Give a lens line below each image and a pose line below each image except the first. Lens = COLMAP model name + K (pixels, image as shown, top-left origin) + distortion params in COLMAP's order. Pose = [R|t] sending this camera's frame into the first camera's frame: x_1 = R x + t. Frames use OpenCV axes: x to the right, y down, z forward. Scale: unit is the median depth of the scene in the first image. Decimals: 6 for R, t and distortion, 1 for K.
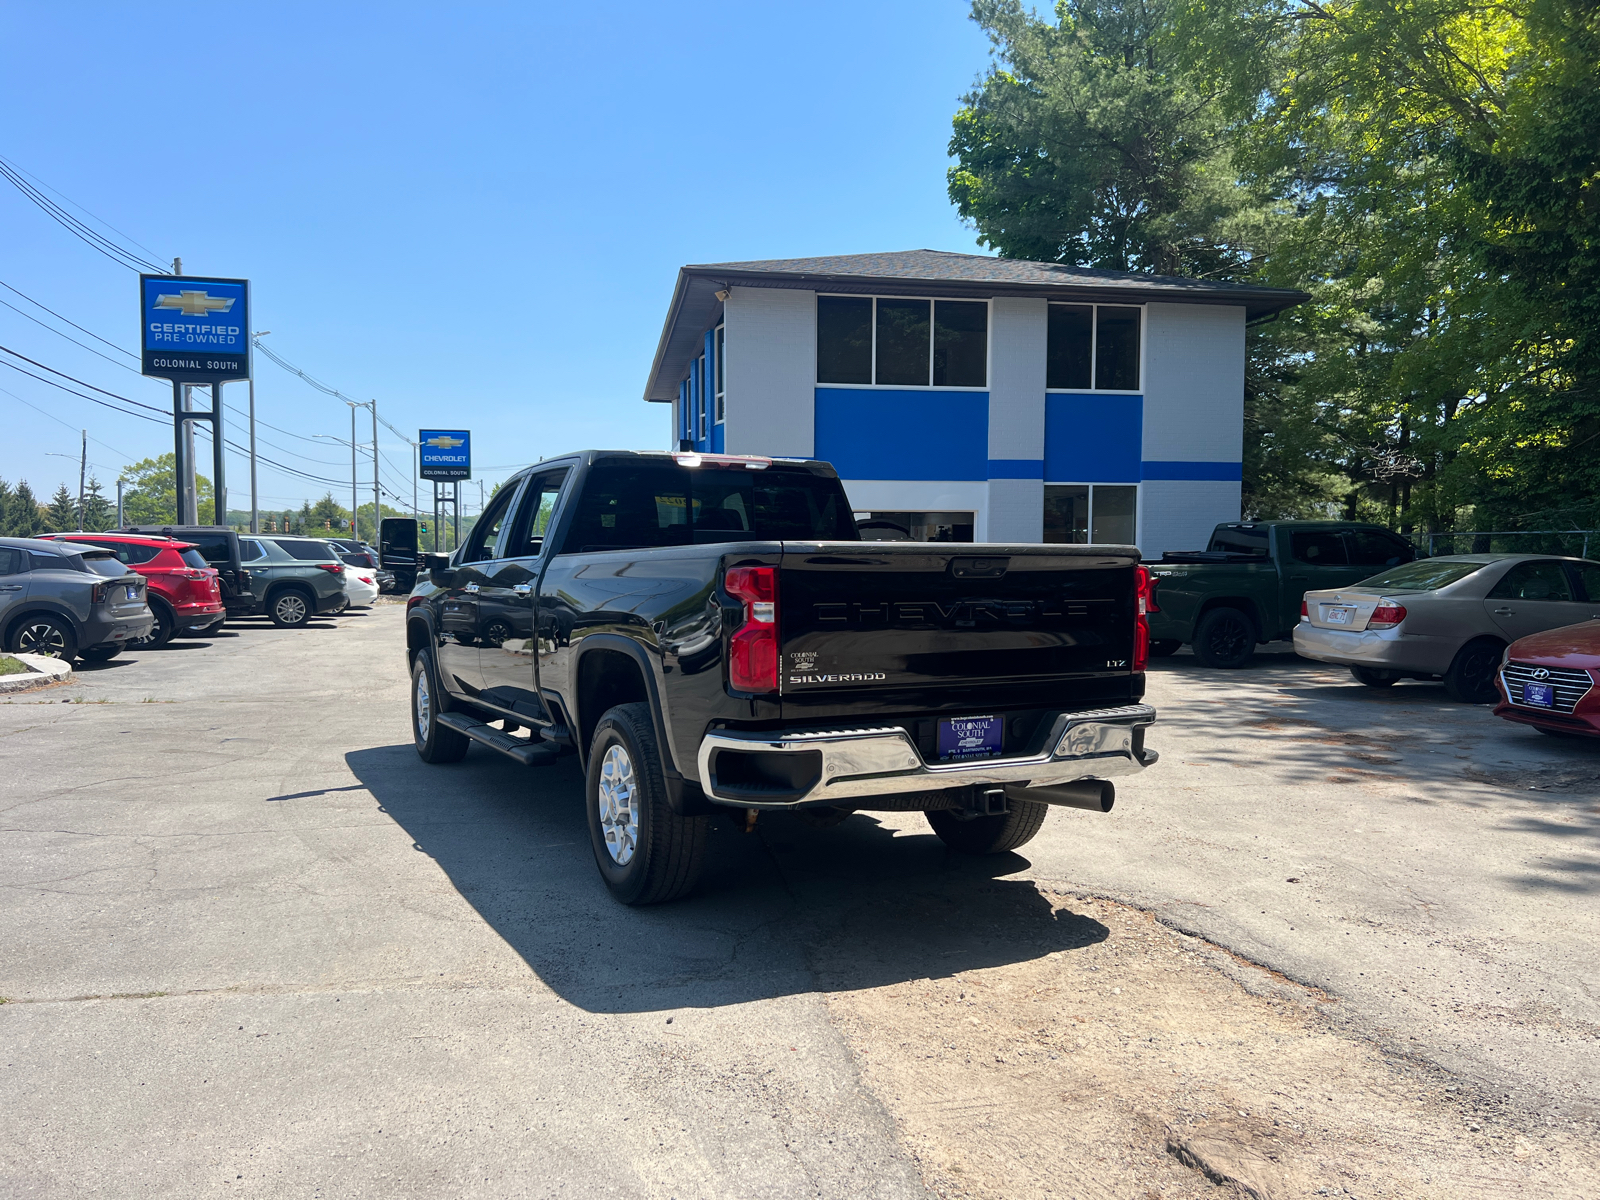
lens RADIAL K [[1204.1, 0, 800.0], [0, 1204.1, 600.0], [0, 0, 1]] dist [0.045509, -0.045090]
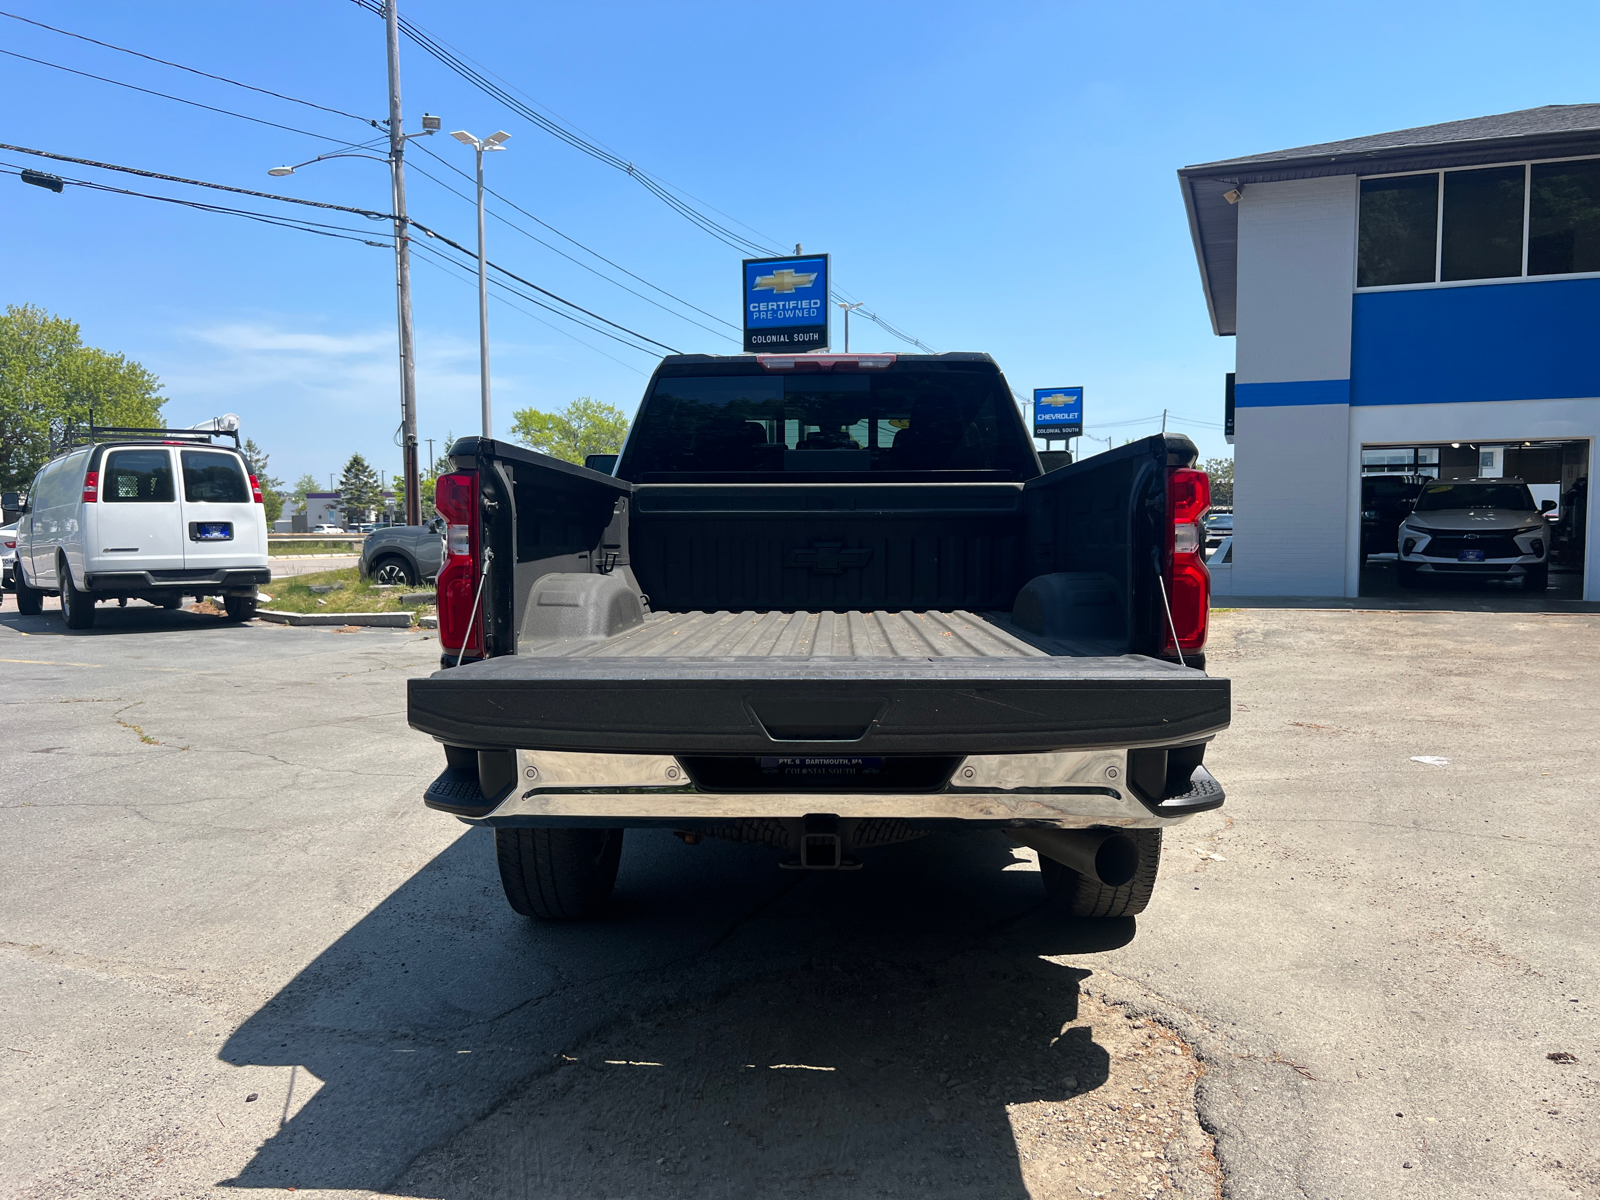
lens RADIAL K [[1204.1, 0, 800.0], [0, 1204.1, 600.0], [0, 0, 1]] dist [0.045509, -0.045090]
pose [[0.869771, 0.025403, -0.492801, 0.121751], [-0.008453, 0.999295, 0.036592, 0.004332], [0.493383, -0.027661, 0.869372, 0.122167]]
